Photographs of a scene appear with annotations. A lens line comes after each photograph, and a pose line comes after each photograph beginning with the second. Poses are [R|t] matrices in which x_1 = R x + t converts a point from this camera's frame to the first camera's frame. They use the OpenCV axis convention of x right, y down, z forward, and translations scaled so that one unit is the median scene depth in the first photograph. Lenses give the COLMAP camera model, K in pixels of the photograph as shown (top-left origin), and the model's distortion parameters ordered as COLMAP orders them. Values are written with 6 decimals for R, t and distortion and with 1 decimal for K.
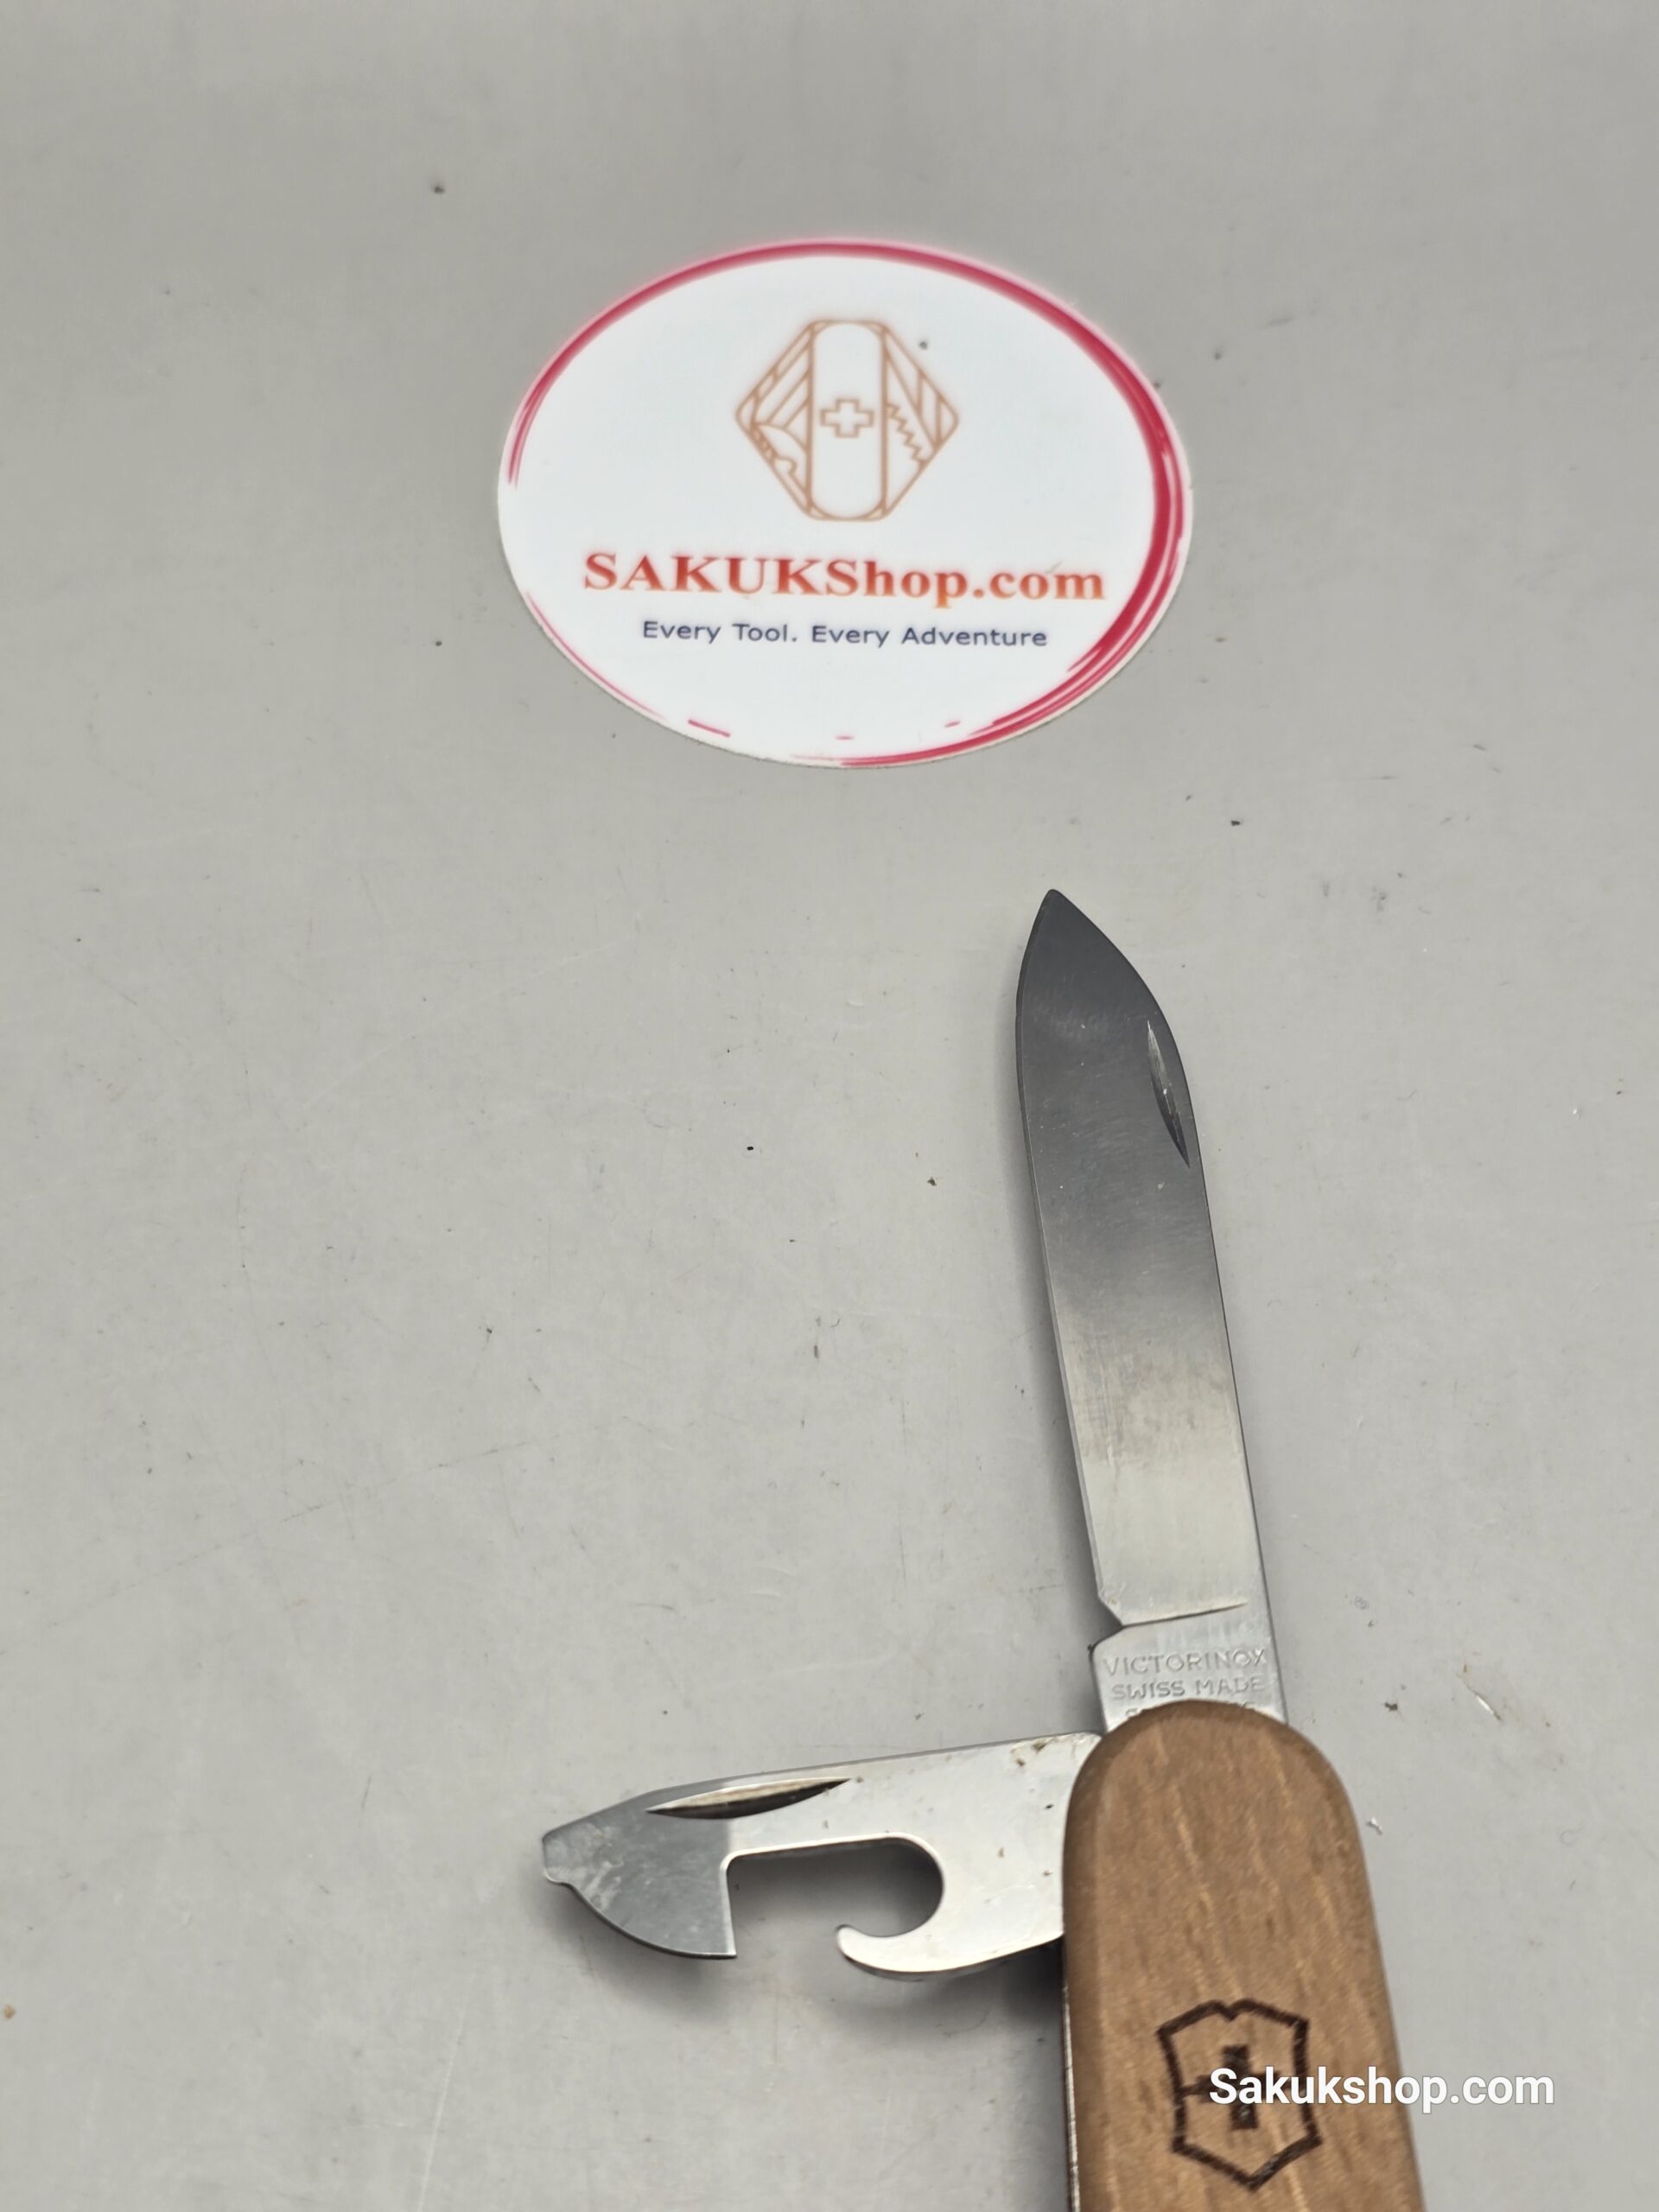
lens RADIAL K [[3100.5, 0, 791.3], [0, 3100.5, 989.5], [0, 0, 1]] dist [0.072233, 0.000000]
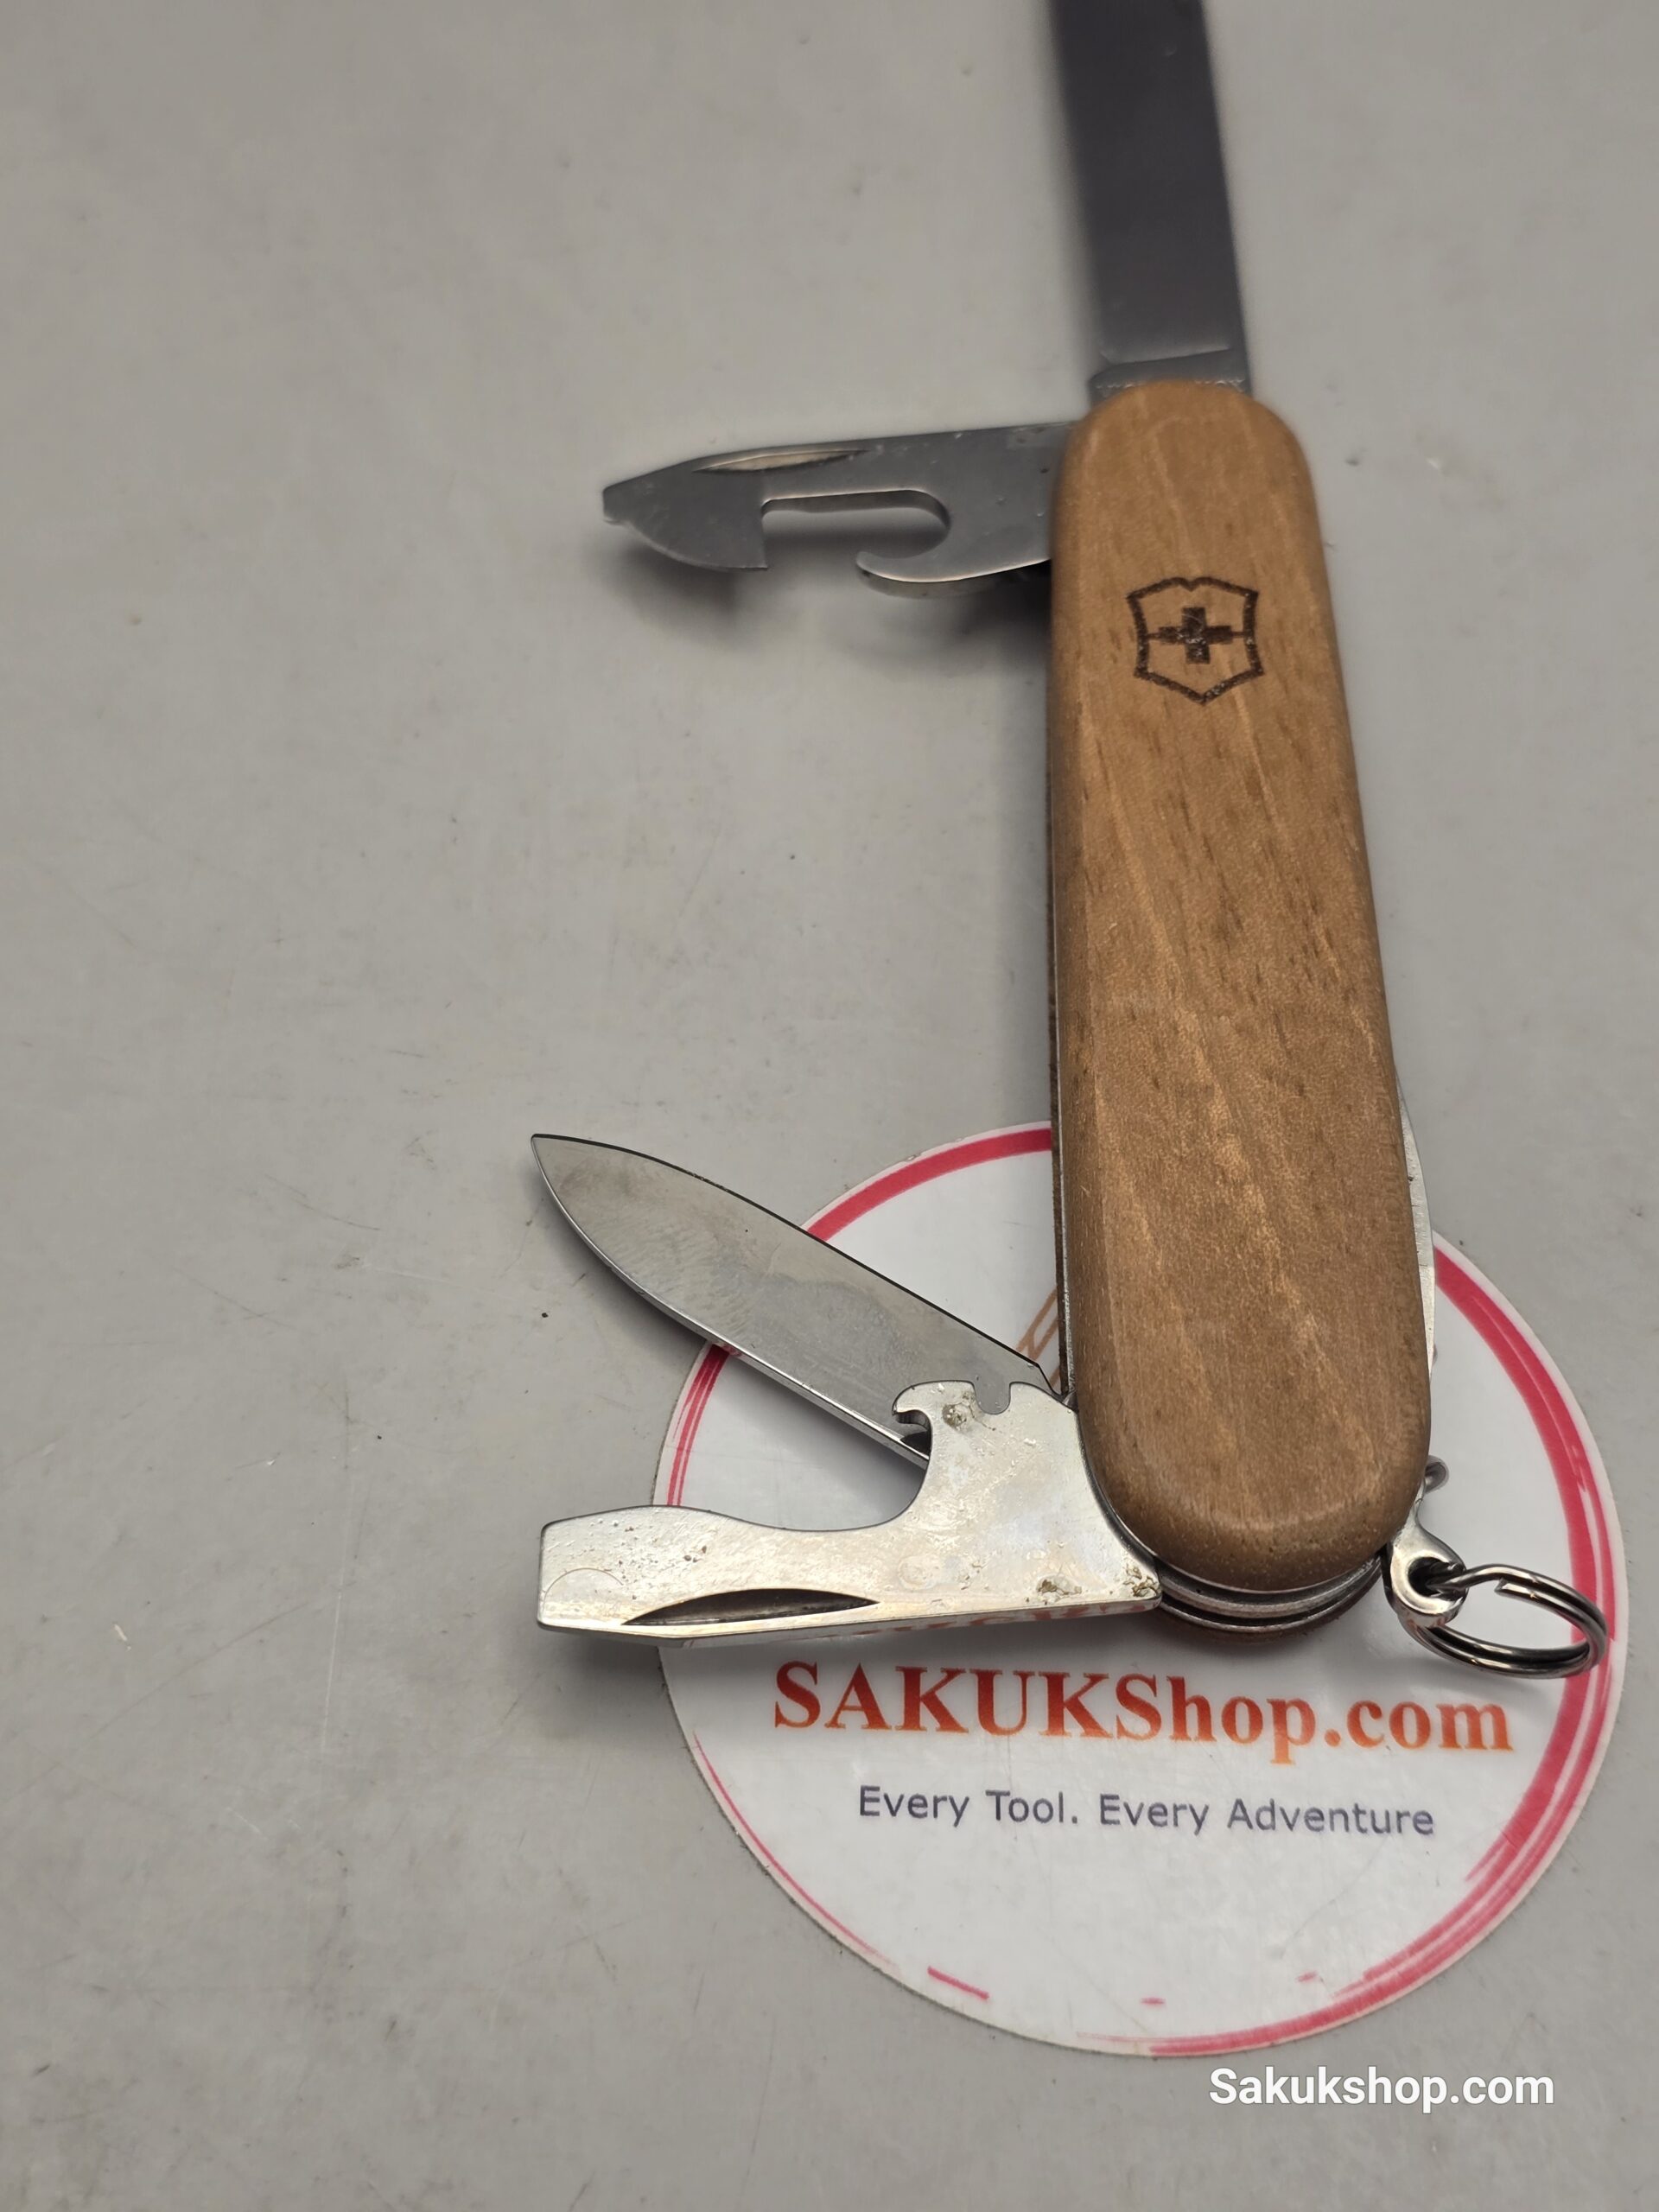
lens RADIAL K [[3100.5, 0, 798.8], [0, 3100.5, 1037.9], [0, 0, 1]] dist [0.072233, 0.000000]
pose [[0.999255, 0.033912, -0.018420, 0.017492], [-0.033548, 0.999242, 0.019735, 0.385267], [0.019076, -0.019102, 0.999636, -0.128518]]
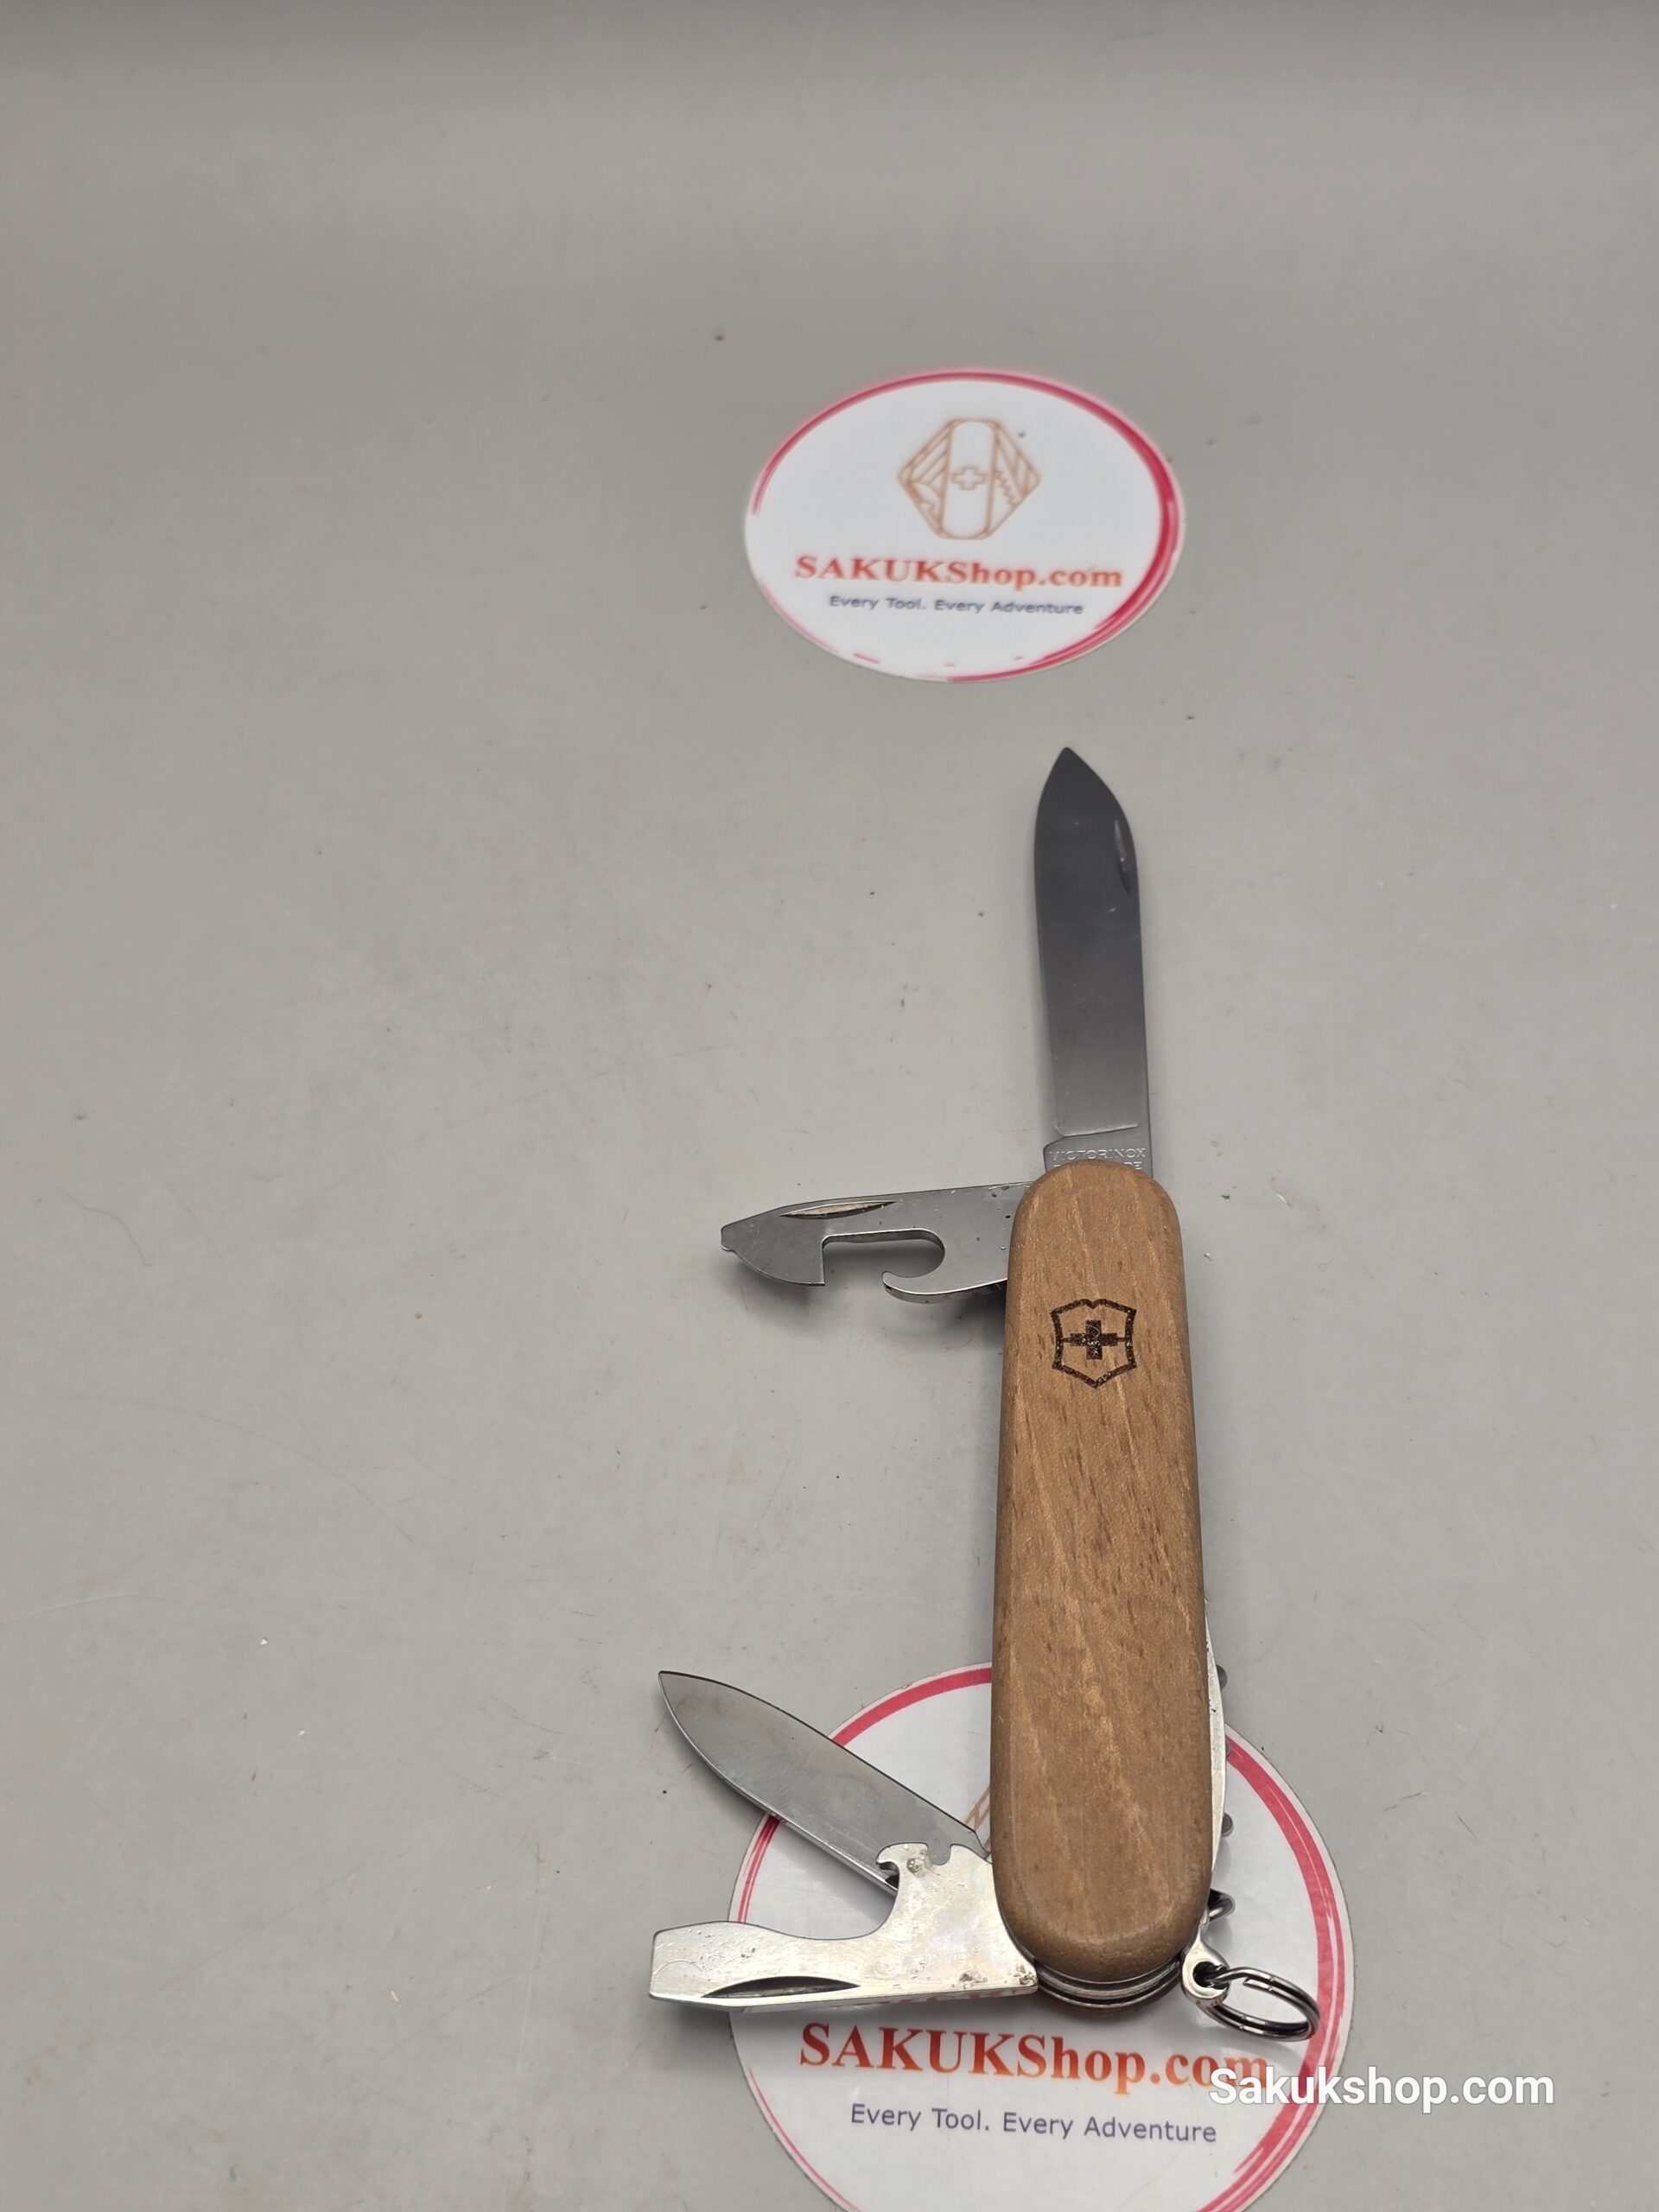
lens RADIAL K [[3100.5, 0, 852.2], [0, 3100.5, 1096.7], [0, 0, 1]] dist [0.072233, 0.000000]
pose [[0.994528, 0.026140, -0.101152, 0.145076], [-0.032303, 0.997689, -0.059779, 0.257218], [0.099355, 0.062719, 0.993073, -0.630070]]
